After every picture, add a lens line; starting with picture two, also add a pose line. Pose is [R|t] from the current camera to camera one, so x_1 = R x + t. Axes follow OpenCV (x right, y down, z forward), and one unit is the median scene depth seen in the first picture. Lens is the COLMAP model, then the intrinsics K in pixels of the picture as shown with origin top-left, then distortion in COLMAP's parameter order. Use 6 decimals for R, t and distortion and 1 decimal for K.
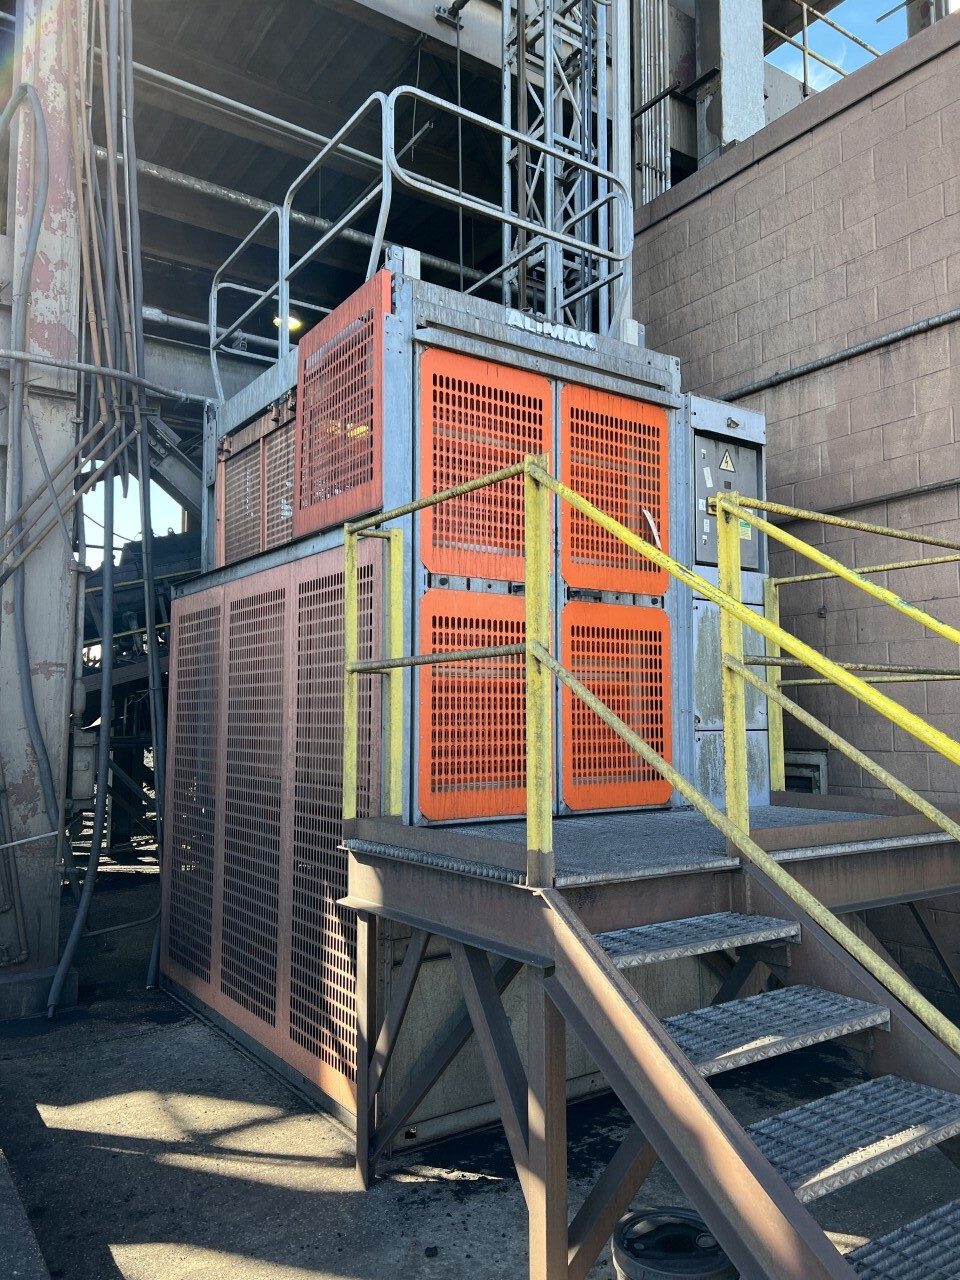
lens RADIAL K [[961.8, 0, 481.5], [0, 961.8, 639.9], [0, 0, 1]] dist [0.035939, -0.011798]
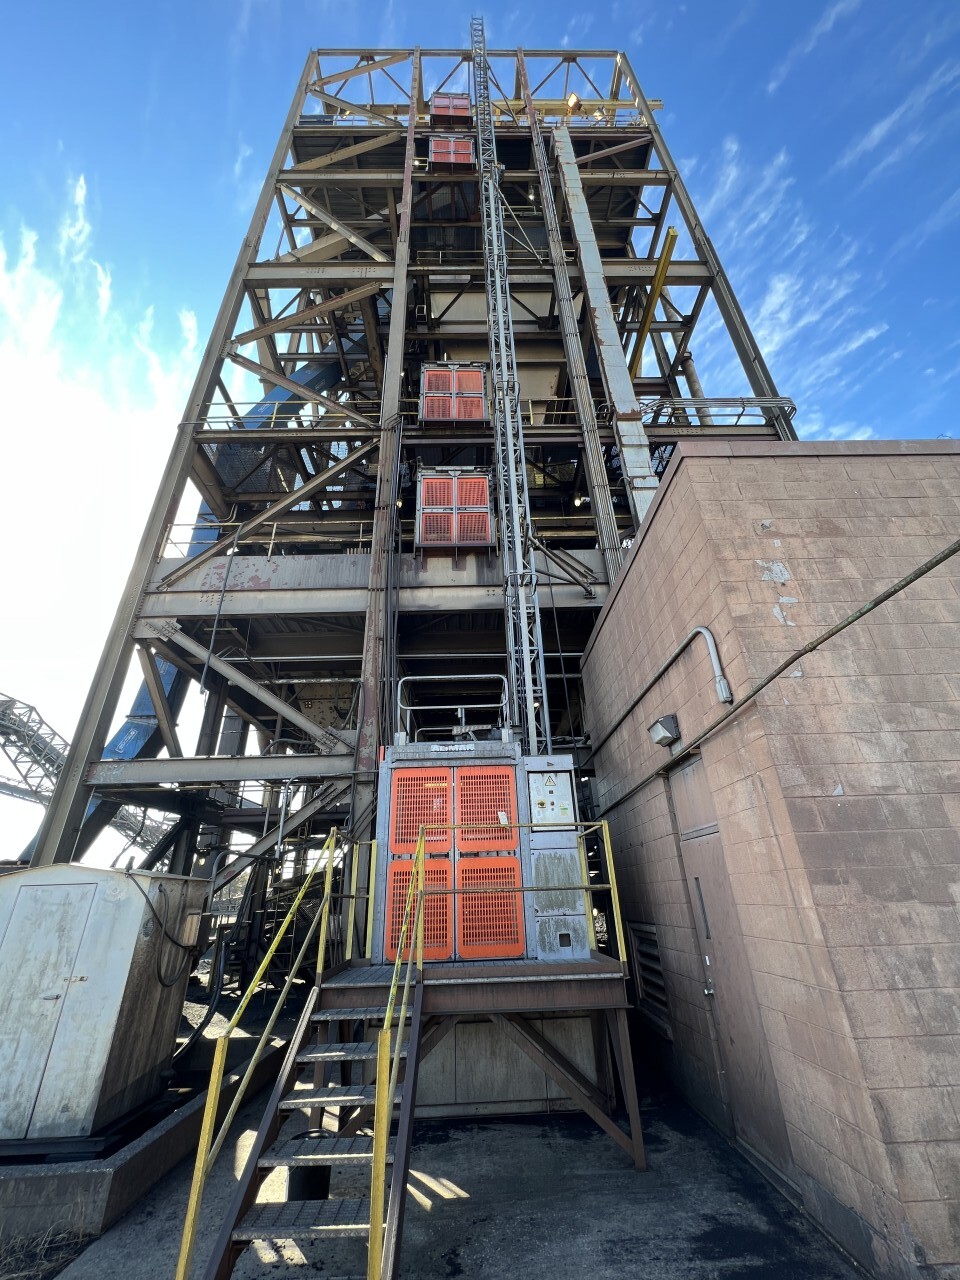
lens RADIAL K [[511.6, 0, 481.0], [0, 511.6, 634.1], [0, 0, 1]] dist [0.000008, 0.002464]
pose [[0.829028, -0.276827, -0.485881, 0.926433], [0.076128, 0.916654, -0.392364, -0.048866], [0.554001, 0.288292, 0.781006, -0.154436]]
